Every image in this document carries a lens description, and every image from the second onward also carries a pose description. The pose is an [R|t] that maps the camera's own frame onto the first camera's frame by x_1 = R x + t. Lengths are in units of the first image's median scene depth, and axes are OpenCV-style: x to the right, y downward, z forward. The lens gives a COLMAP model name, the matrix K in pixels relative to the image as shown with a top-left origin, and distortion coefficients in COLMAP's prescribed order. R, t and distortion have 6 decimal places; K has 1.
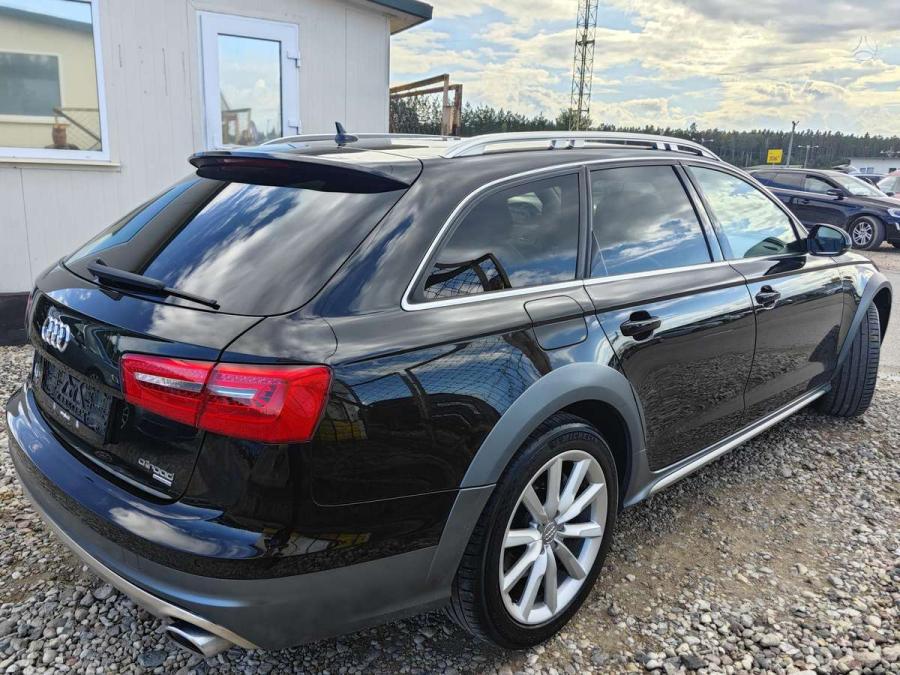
lens RADIAL K [[651.1, 0, 450.0], [0, 651.1, 337.5], [0, 0, 1]] dist [0.069842, -0.062293]
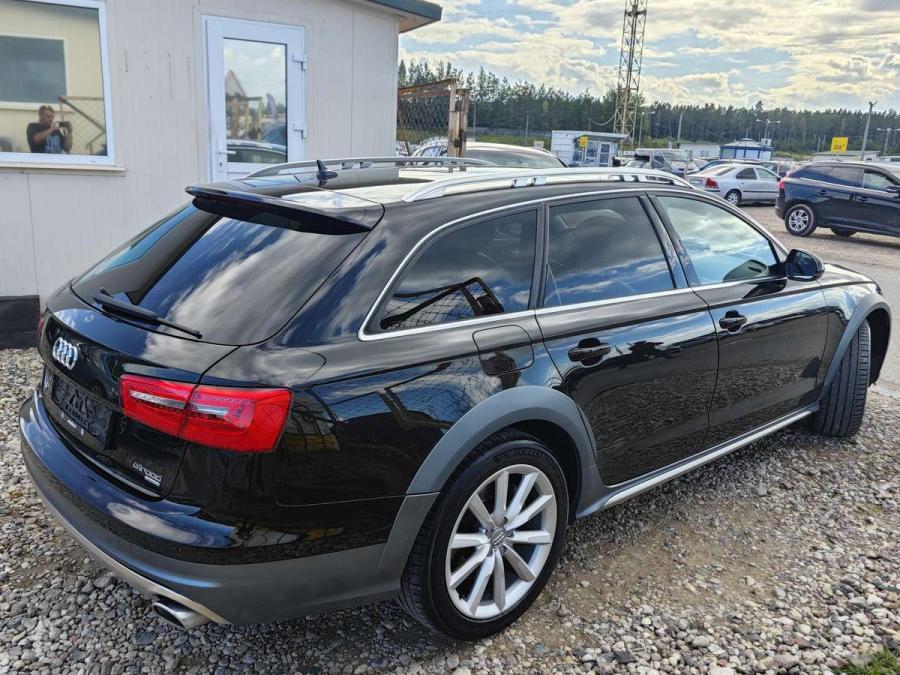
lens RADIAL K [[747.8, 0, 464.9], [0, 747.8, 340.5], [0, 0, 1]] dist [0.071266, -0.074382]
pose [[0.999188, 0.017600, -0.036232, 0.127223], [-0.017213, 0.999792, 0.010981, -0.046054], [0.036418, -0.010348, 0.999283, -0.252121]]
